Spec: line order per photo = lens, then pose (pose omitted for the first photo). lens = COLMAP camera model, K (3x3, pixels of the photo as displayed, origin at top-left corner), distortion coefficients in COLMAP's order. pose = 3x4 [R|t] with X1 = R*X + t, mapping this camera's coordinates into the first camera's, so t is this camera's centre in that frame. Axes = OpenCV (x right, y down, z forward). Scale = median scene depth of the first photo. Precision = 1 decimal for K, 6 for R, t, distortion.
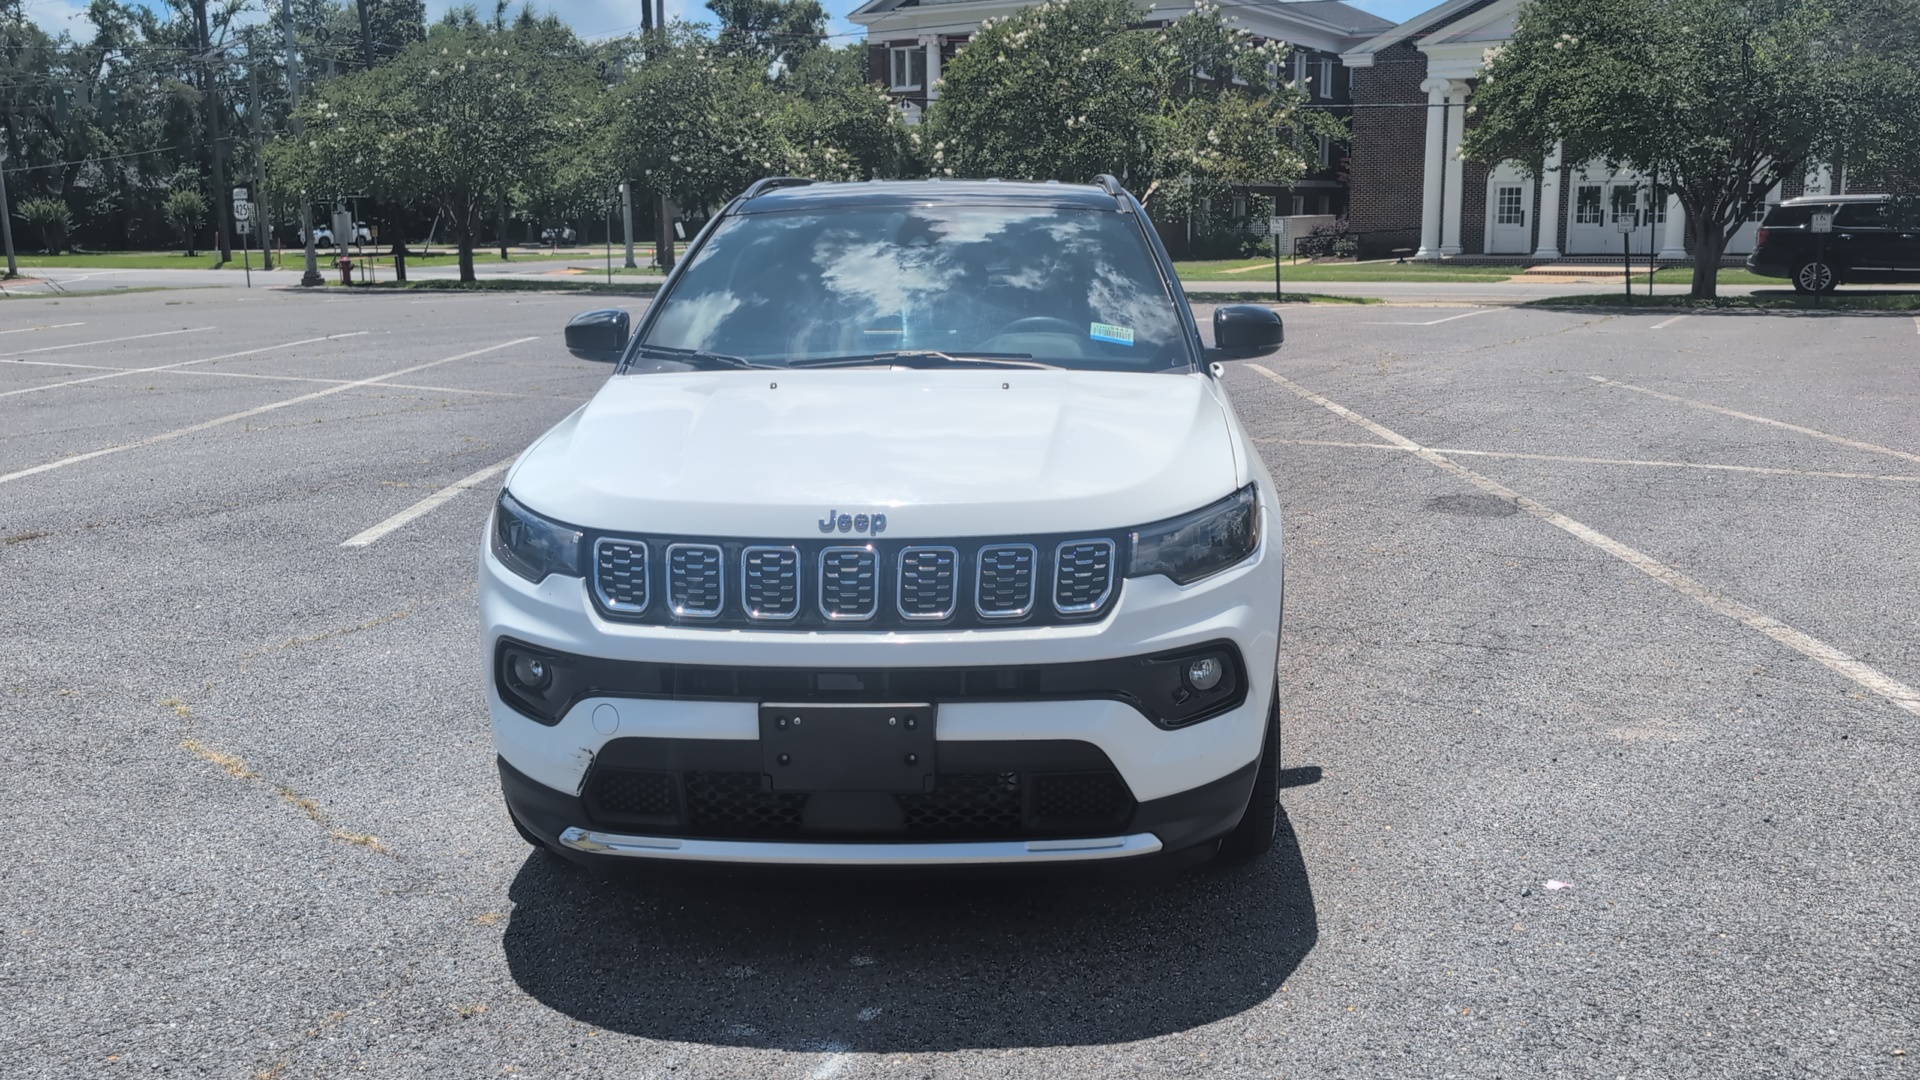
lens RADIAL K [[1612.7, 0, 1002.9], [0, 1612.7, 530.3], [0, 0, 1]] dist [0.026651, -0.043970]
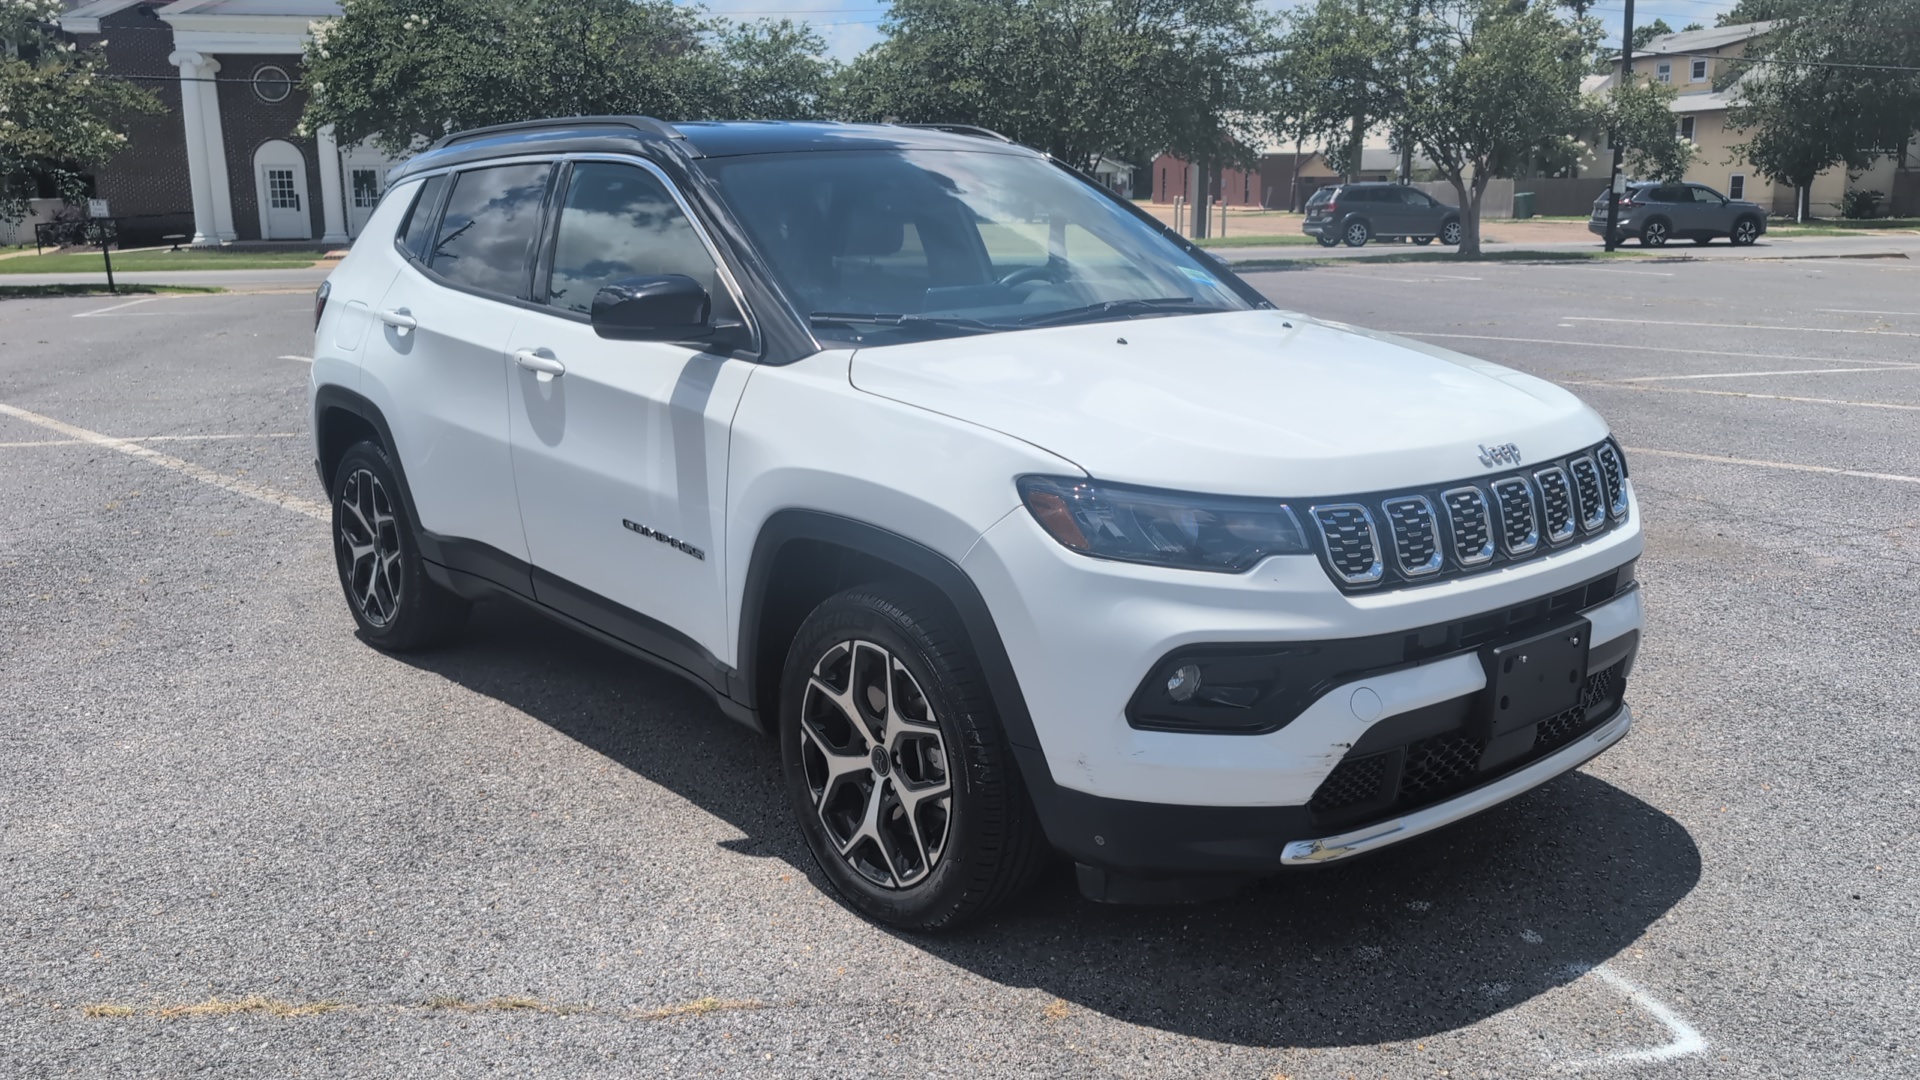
lens RADIAL K [[1612.7, 0, 920.4], [0, 1612.7, 535.3], [0, 0, 1]] dist [0.026651, -0.043970]
pose [[0.728518, -0.138498, 0.670880, -0.101687], [0.132103, 0.989370, 0.060795, -0.006314], [-0.672169, 0.044335, 0.739069, 0.050164]]
